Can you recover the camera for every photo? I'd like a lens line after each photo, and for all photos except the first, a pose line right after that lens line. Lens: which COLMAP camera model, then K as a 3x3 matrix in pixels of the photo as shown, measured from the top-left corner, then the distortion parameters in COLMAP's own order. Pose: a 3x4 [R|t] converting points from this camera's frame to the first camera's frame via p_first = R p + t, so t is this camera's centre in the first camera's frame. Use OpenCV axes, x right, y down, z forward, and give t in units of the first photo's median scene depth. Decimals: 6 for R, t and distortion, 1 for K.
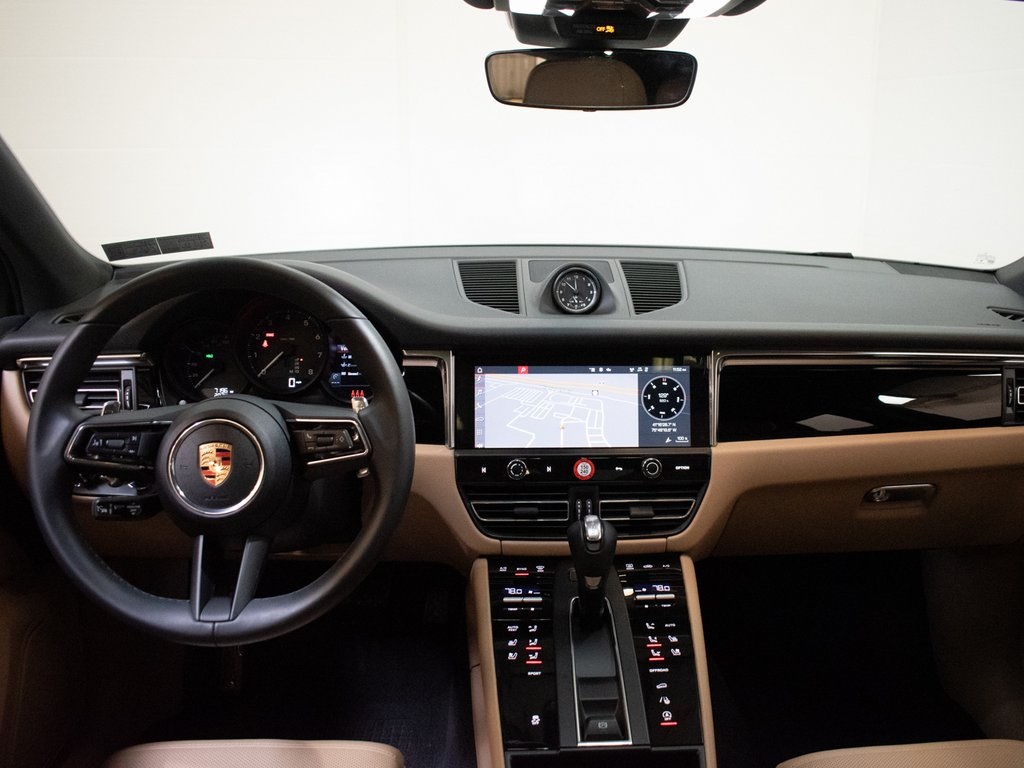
lens RADIAL K [[869.1, 0, 515.4], [0, 869.1, 383.3], [0, 0, 1]] dist [-0.063380, -0.005898]
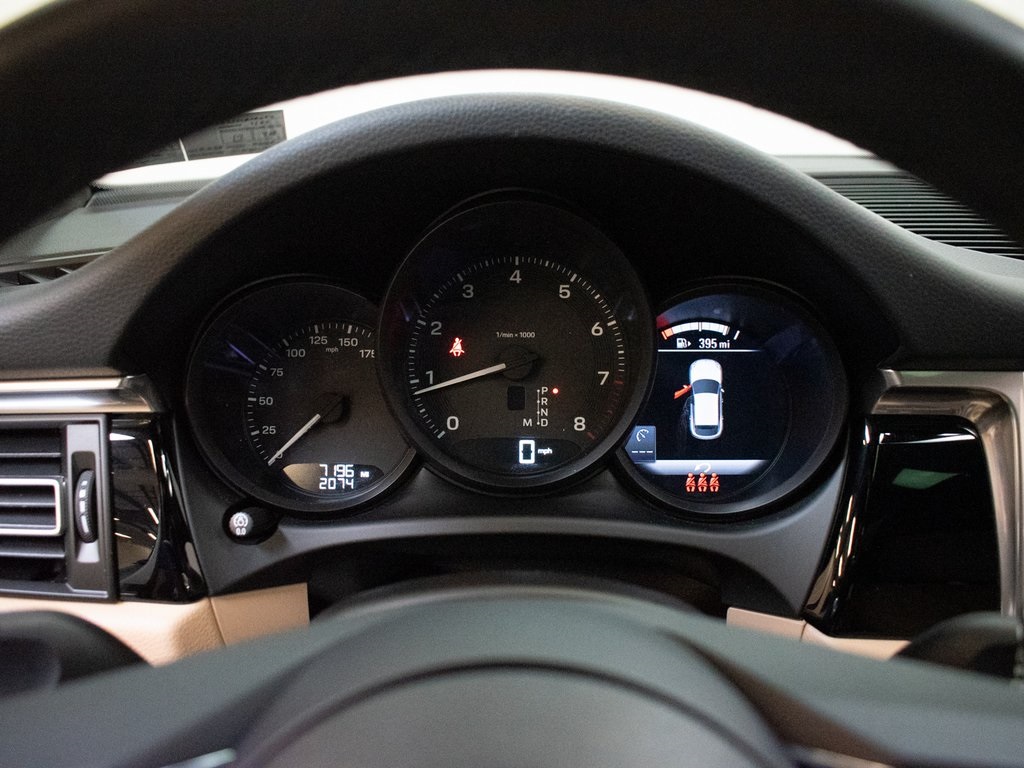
lens RADIAL K [[973.9, 0, 507.4], [0, 973.9, 382.9], [0, 0, 1]] dist [-0.074102, 0.000000]
pose [[0.997790, 0.006194, -0.066164, -0.243537], [-0.006155, 0.999981, 0.000801, -0.031350], [0.066167, -0.000392, 0.997808, 0.593026]]
